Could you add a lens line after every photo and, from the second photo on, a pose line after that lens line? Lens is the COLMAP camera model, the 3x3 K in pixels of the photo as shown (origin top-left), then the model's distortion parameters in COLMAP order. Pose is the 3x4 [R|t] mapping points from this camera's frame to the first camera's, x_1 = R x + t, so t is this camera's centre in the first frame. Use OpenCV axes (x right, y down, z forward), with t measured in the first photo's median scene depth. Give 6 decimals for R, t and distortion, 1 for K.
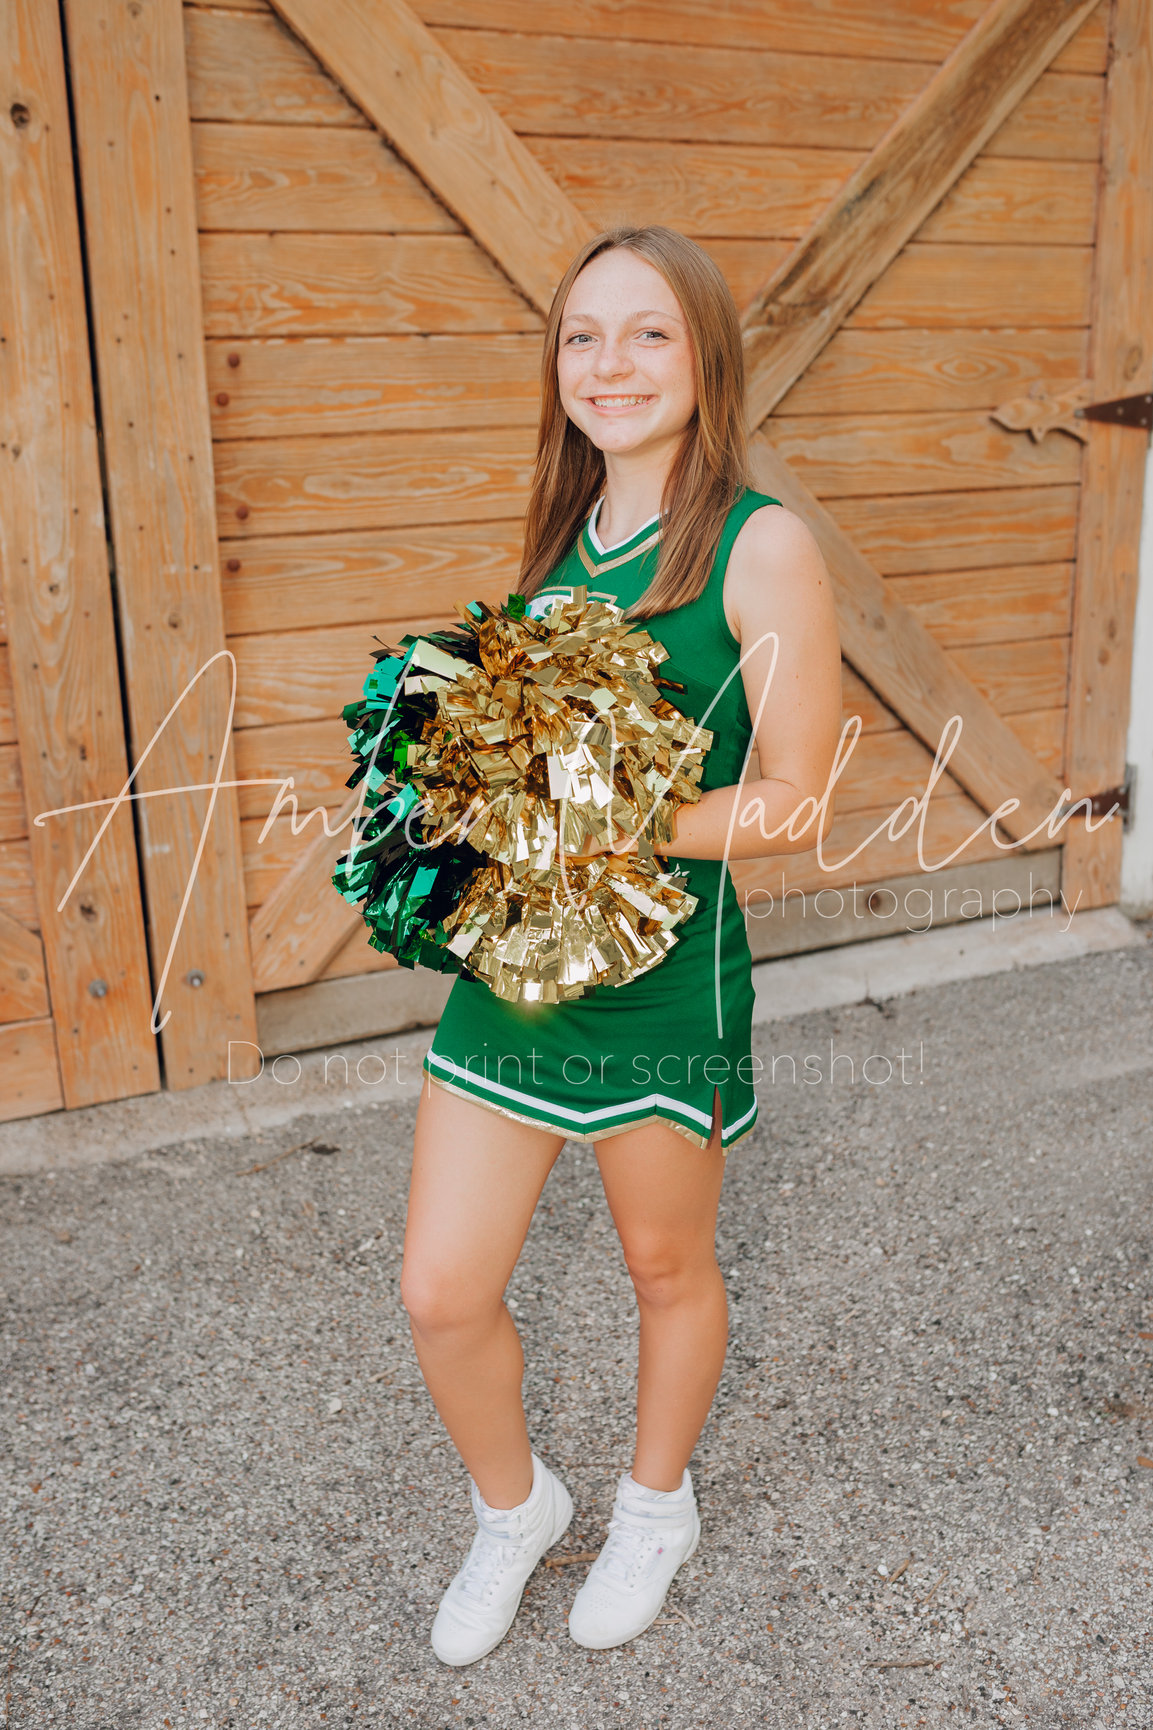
lens RADIAL K [[1648.1, 0, 571.3], [0, 1648.1, 875.0], [0, 0, 1]] dist [-0.028189, 0.000000]
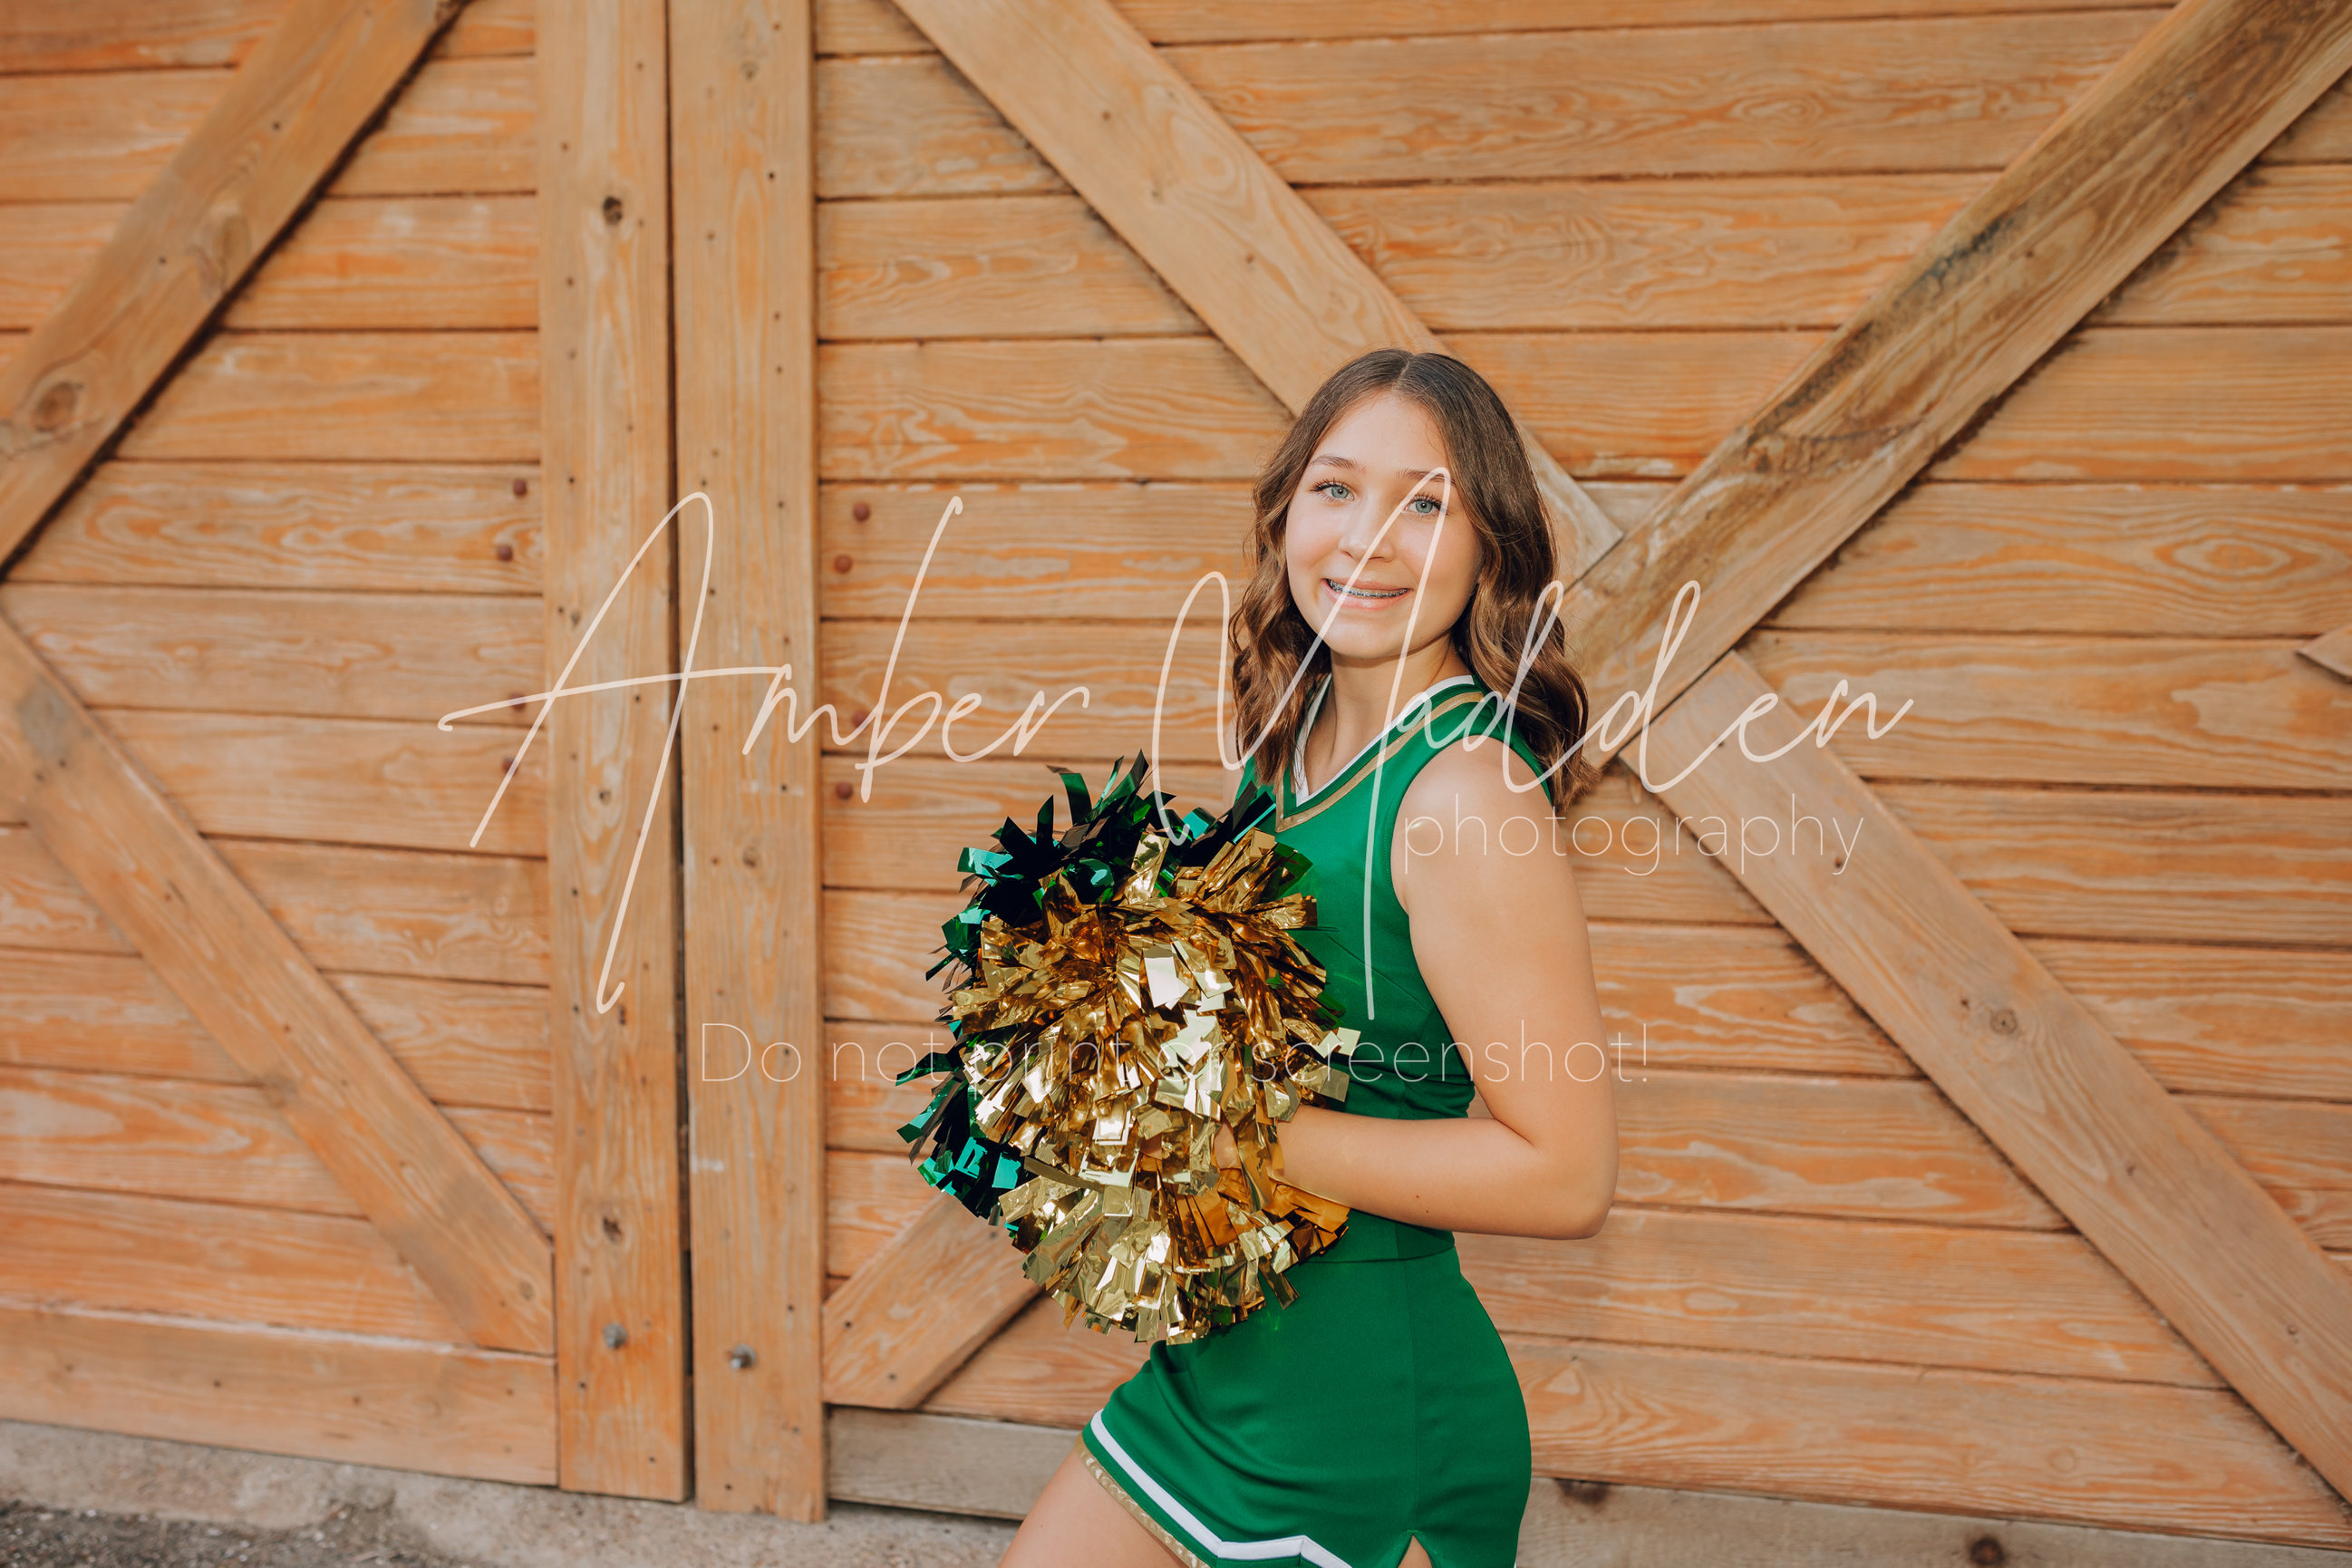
lens RADIAL K [[2240.6, 0, 1167.1], [0, 2240.6, 783.8], [0, 0, 1]] dist [-0.028189, 0.000000]
pose [[0.775993, 0.096343, -0.623340, 0.496946], [-0.206113, 0.972743, -0.106243, -0.114548], [0.596115, 0.210923, 0.774699, 0.326130]]
